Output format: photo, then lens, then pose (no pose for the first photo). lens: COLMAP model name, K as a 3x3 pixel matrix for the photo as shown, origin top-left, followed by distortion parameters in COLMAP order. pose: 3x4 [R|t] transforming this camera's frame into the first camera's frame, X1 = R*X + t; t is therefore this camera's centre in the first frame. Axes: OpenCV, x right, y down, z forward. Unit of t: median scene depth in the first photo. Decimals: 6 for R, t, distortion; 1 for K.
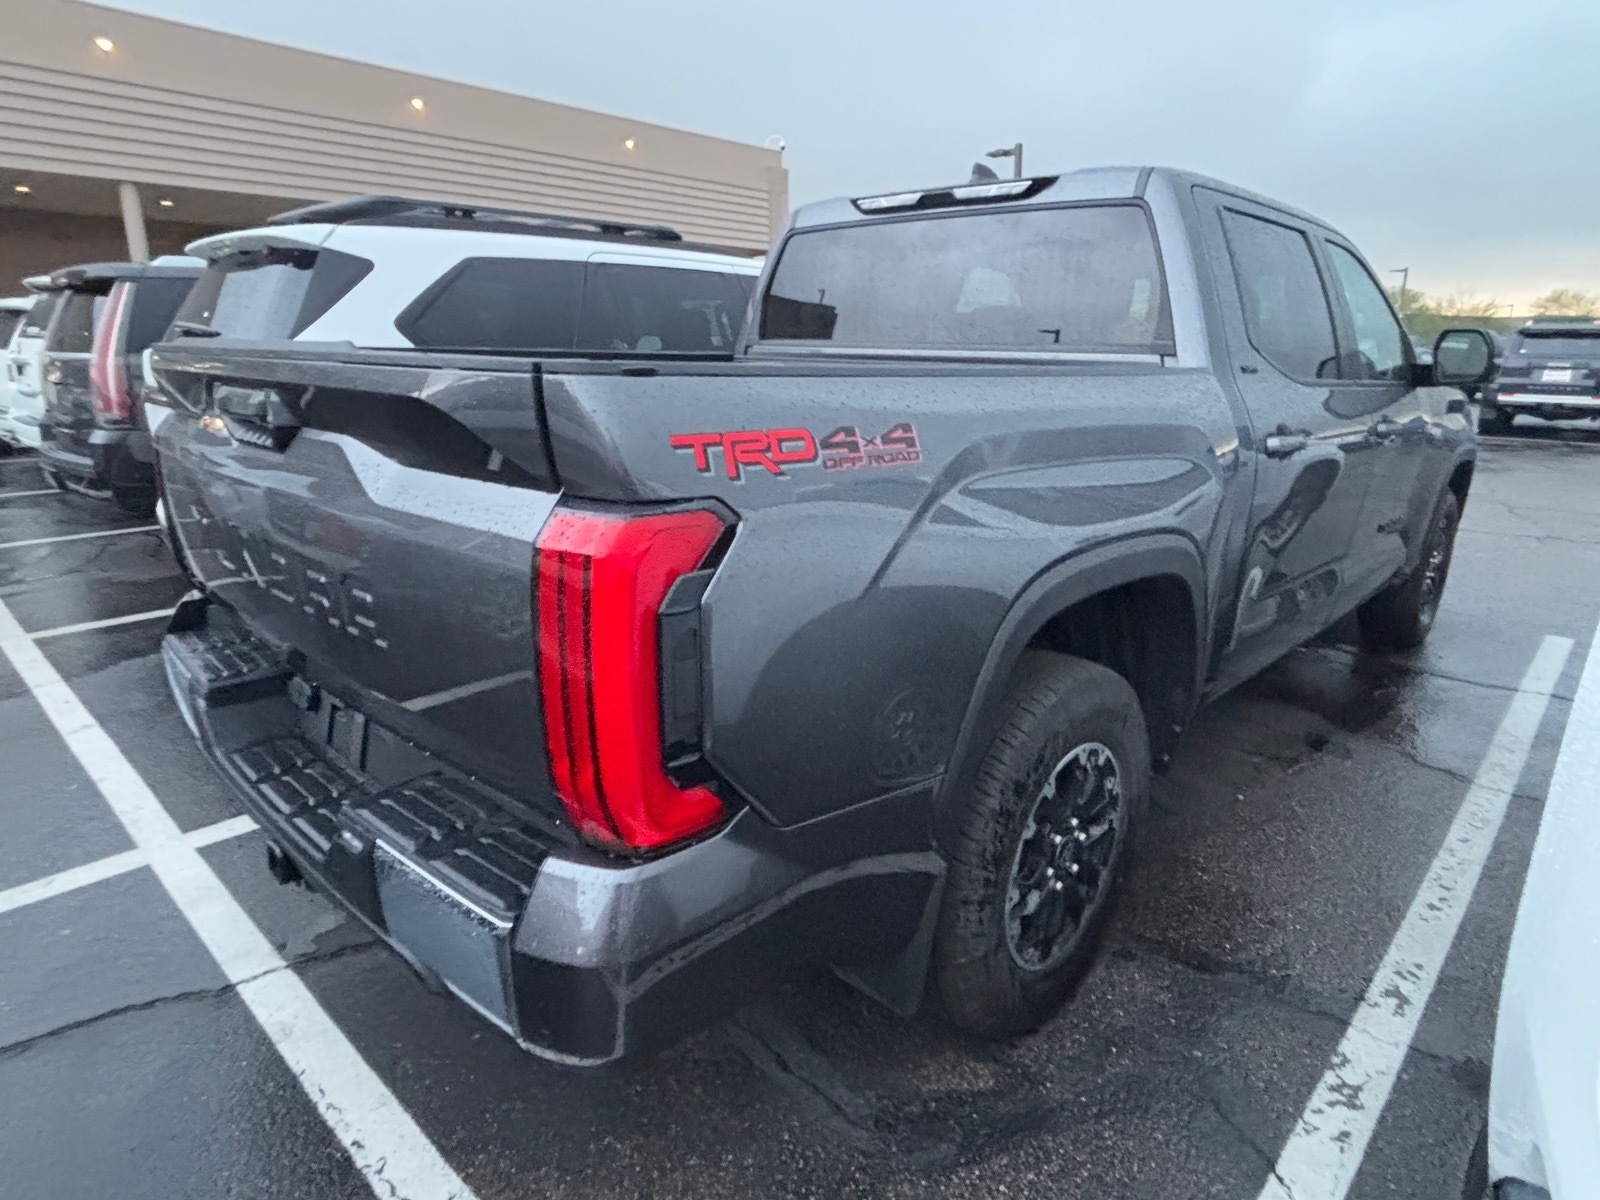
lens RADIAL K [[940.0, 0, 800.0], [0, 940.0, 600.0], [0, 0, 1]] dist [0.002075, 0.000924]
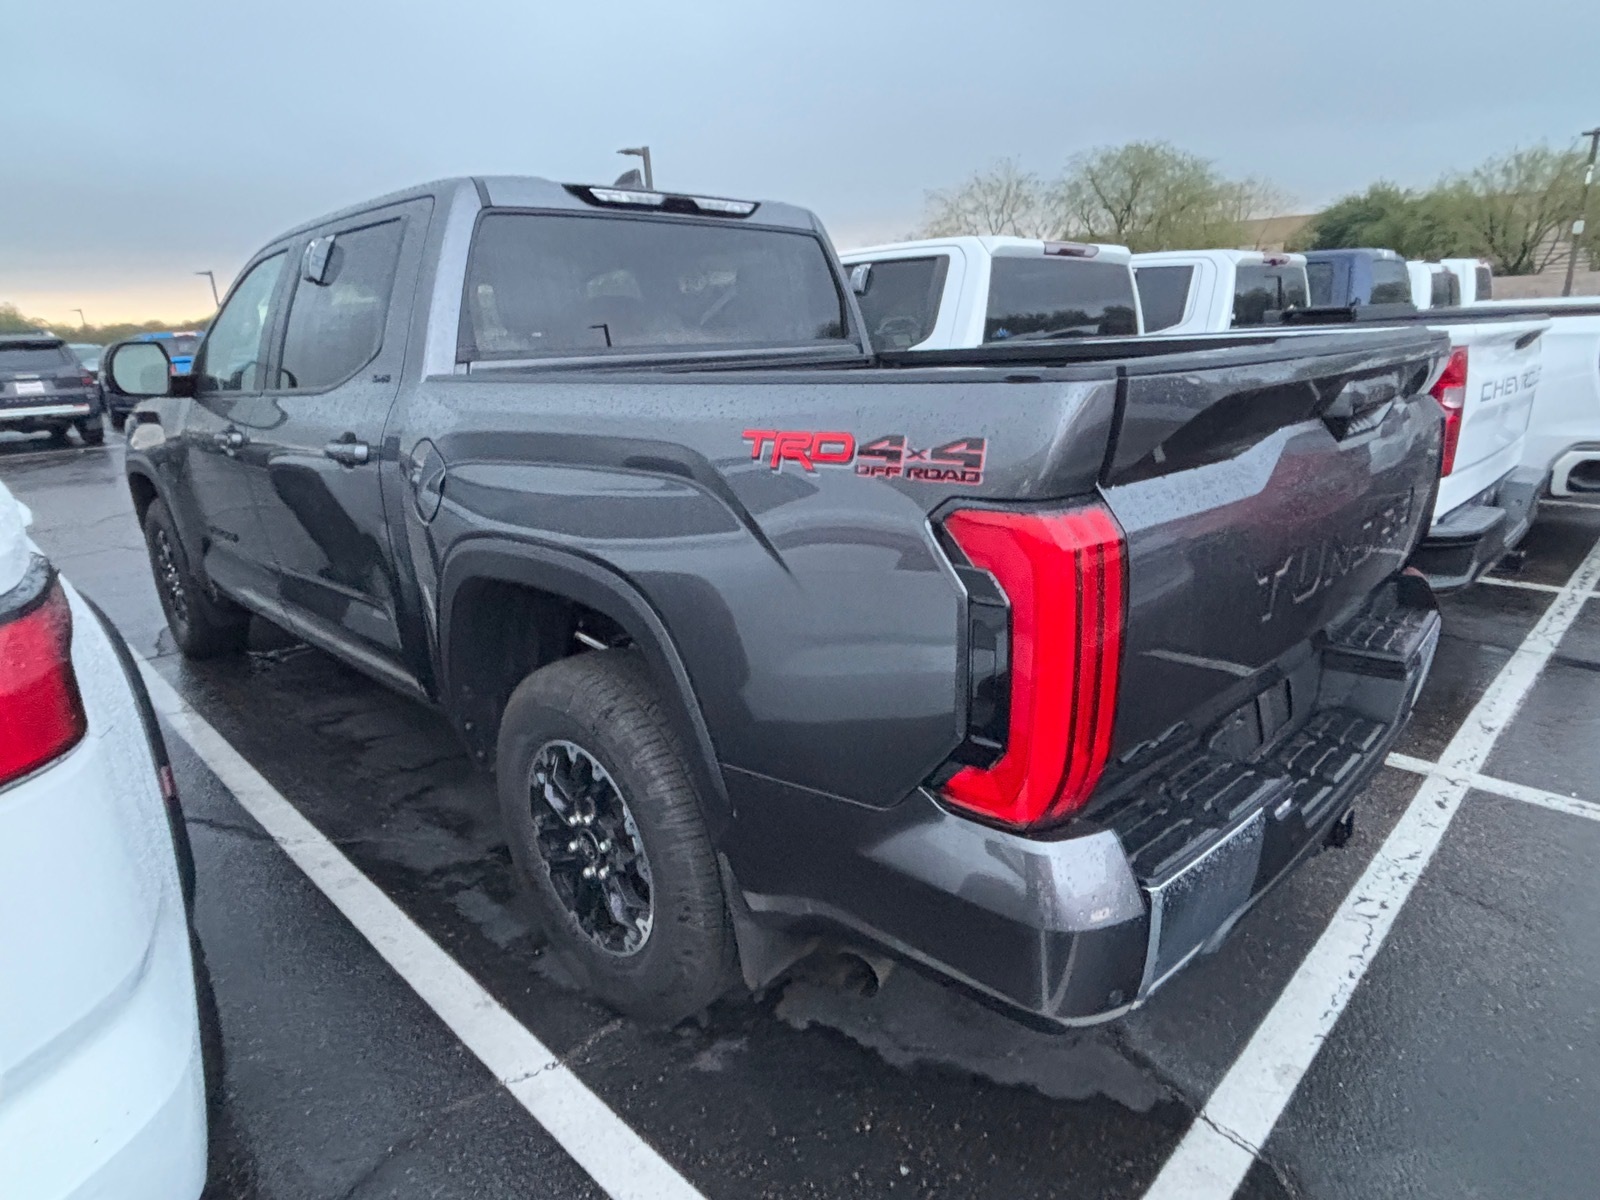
lens RADIAL K [[948.6, 0, 800.0], [0, 948.6, 600.0], [0, 0, 1]] dist [-0.003157, -0.000967]
pose [[0.001869, -0.281127, 0.959669, -1.242534], [0.295404, 0.916998, 0.268052, -0.348436], [-0.955371, 0.282989, 0.084760, 1.173260]]
